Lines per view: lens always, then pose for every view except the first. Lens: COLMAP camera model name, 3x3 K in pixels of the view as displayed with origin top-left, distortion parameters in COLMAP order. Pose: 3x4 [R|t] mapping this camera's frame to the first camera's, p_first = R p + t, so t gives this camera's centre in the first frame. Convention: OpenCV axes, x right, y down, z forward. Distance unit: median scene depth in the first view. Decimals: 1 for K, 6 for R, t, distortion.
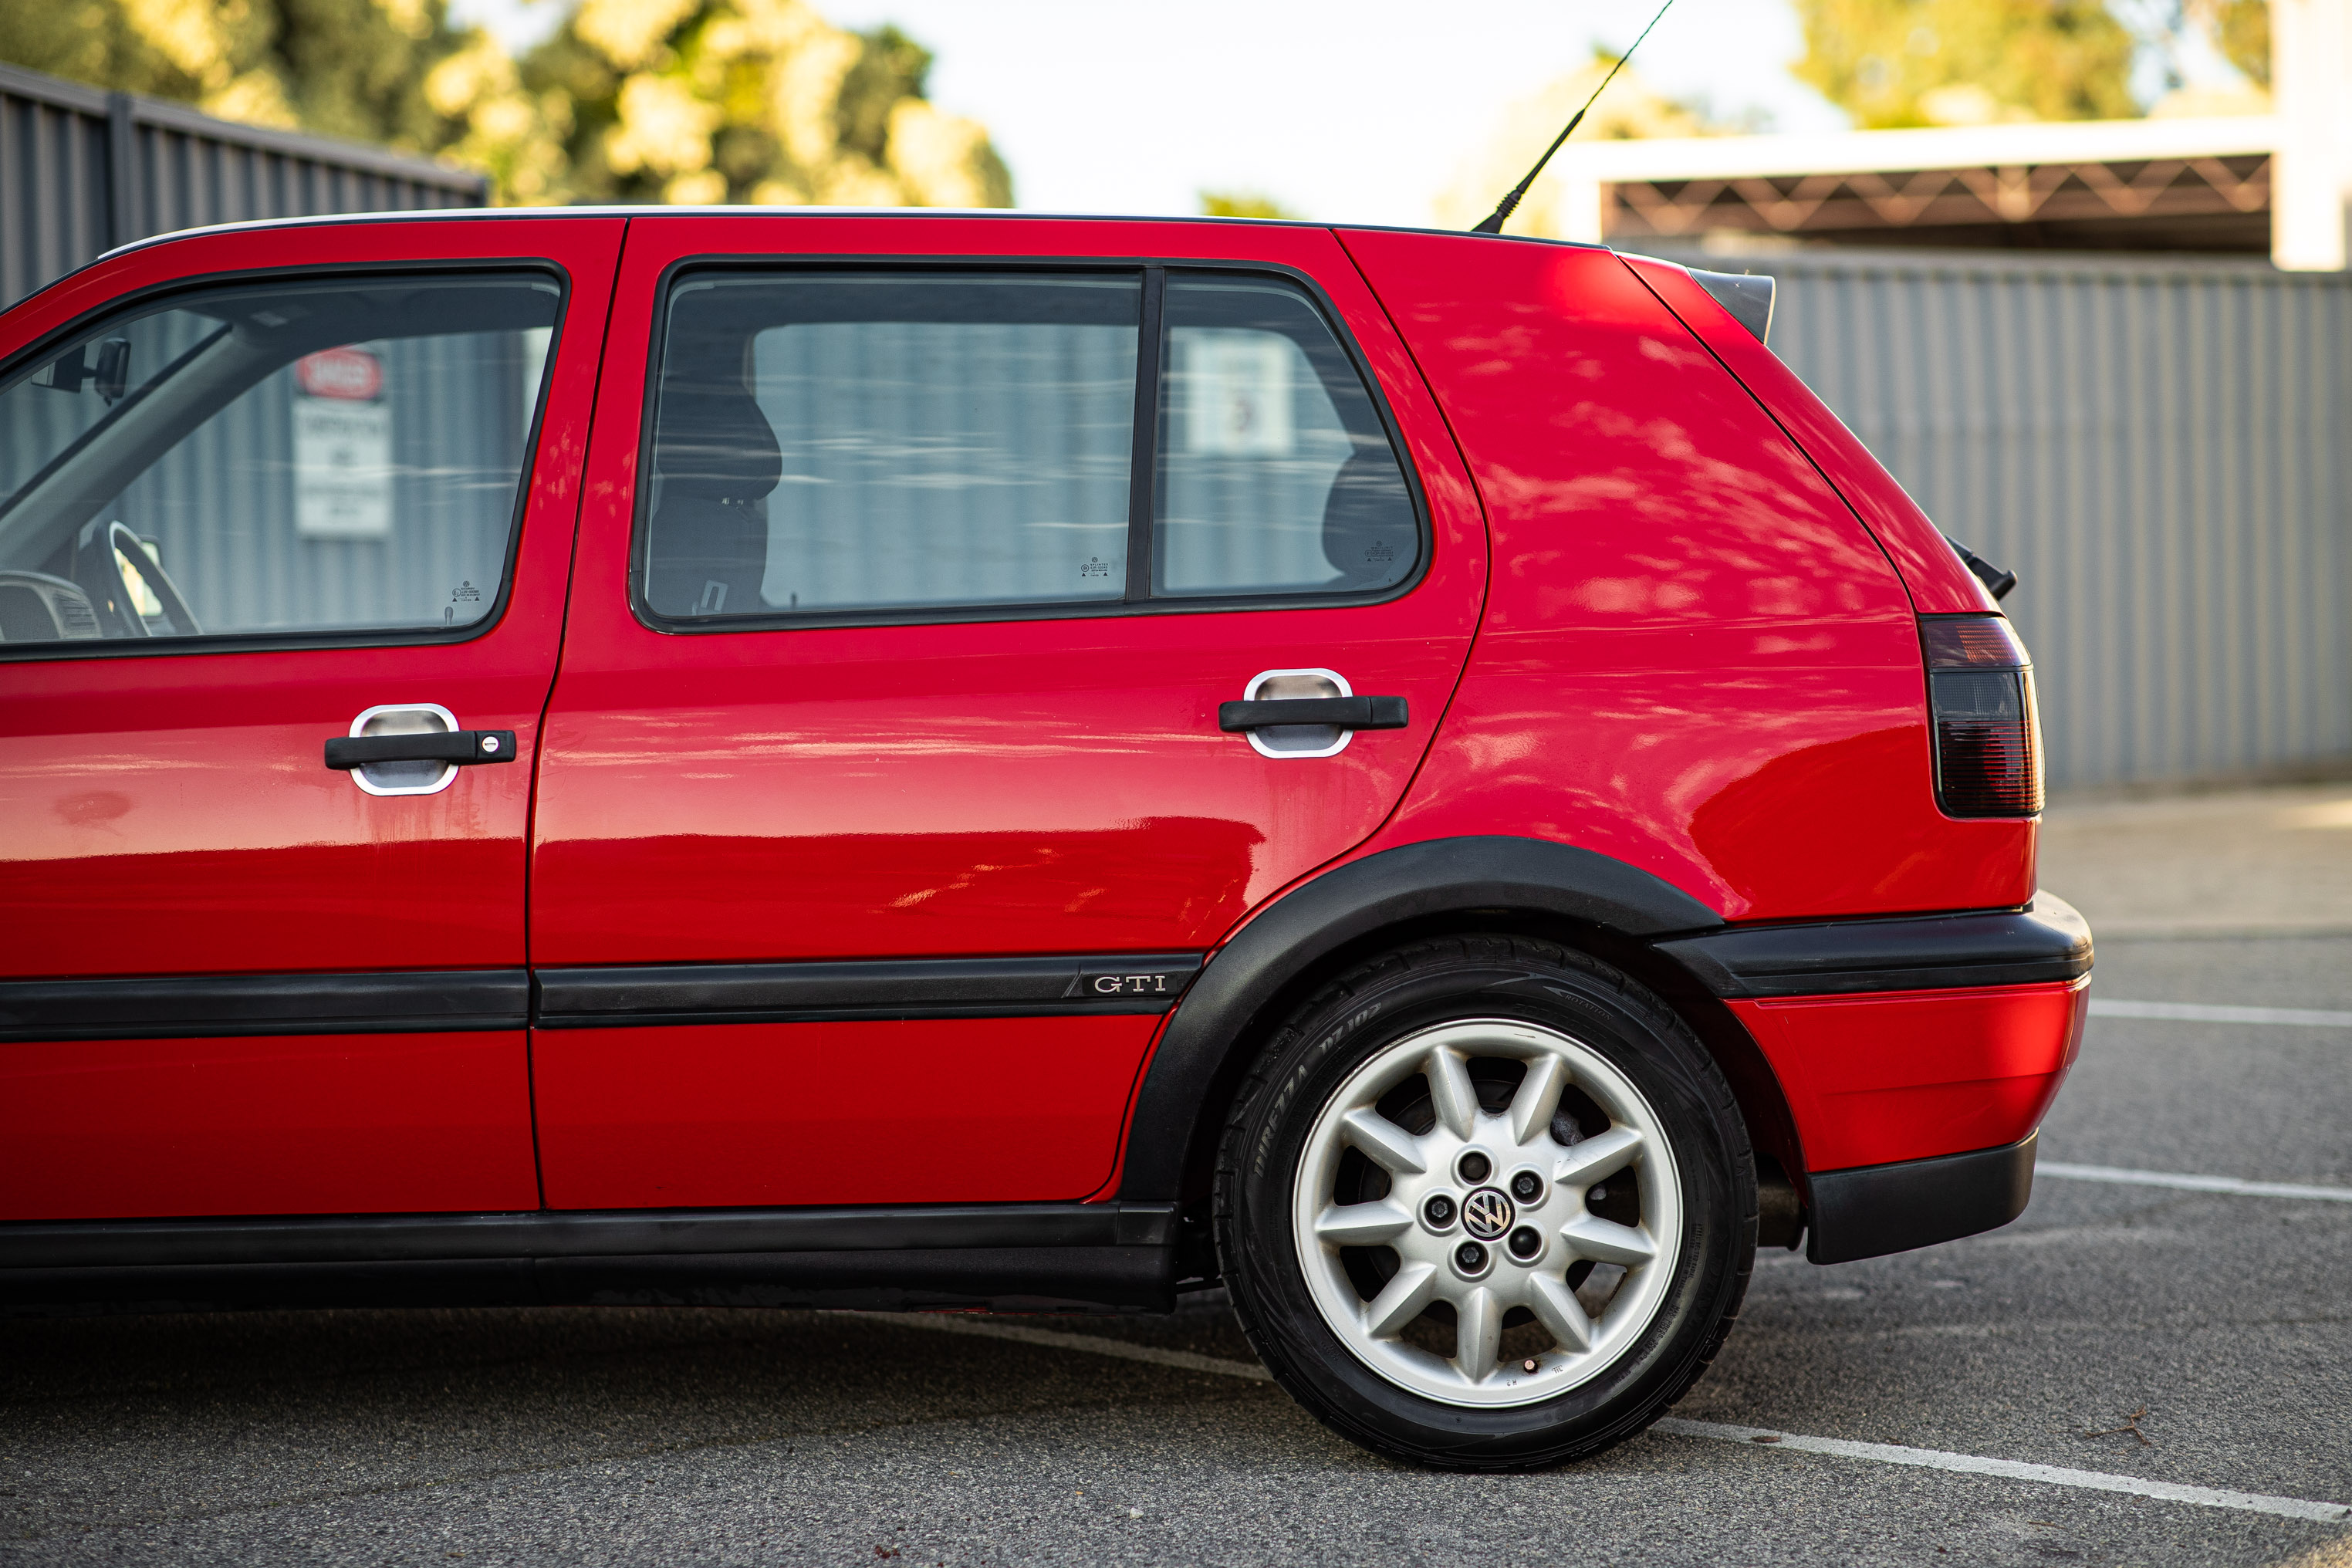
lens RADIAL K [[5749.9, 0, 1112.2], [0, 5749.9, 788.5], [0, 0, 1]] dist [0.227103, -1.375796]
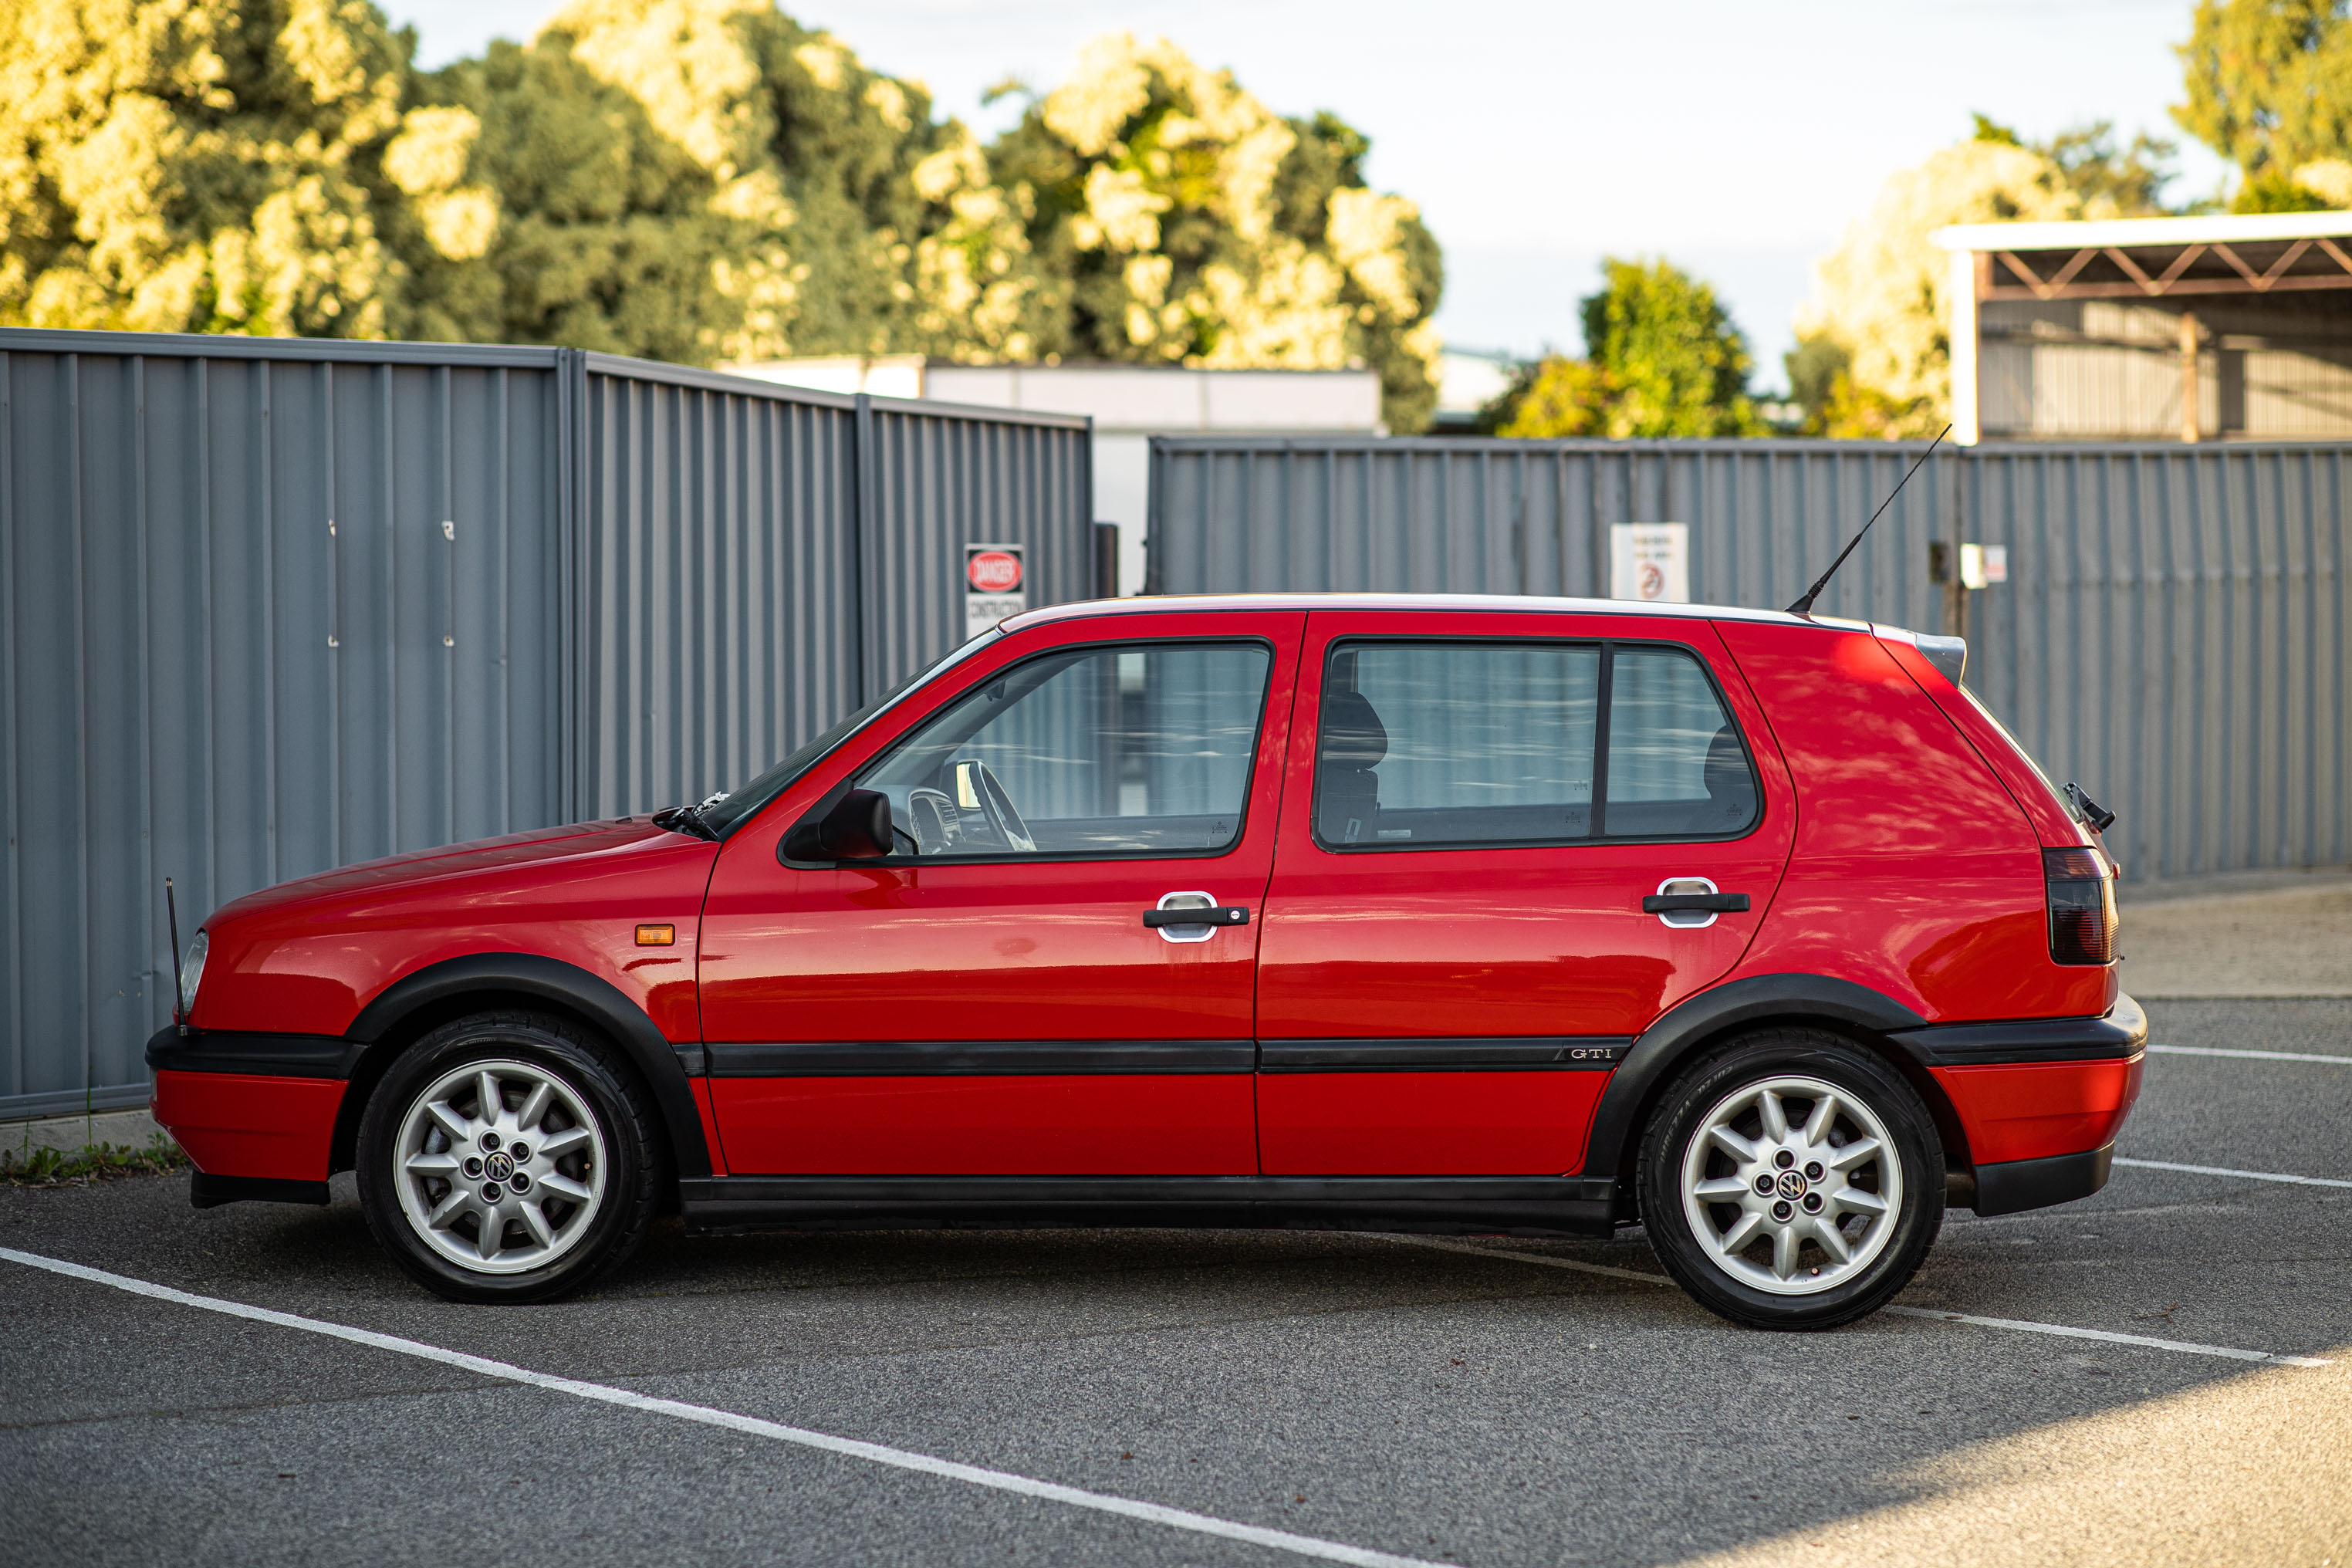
lens RADIAL K [[5668.2, 0, 1032.6], [0, 5668.2, 733.0], [0, 0, 1]] dist [0.038066, -1.017184]
pose [[0.996406, 0.009816, -0.084135, -0.022183], [-0.010620, 0.999902, -0.009106, -0.046988], [0.084037, 0.009966, 0.996413, -0.758571]]
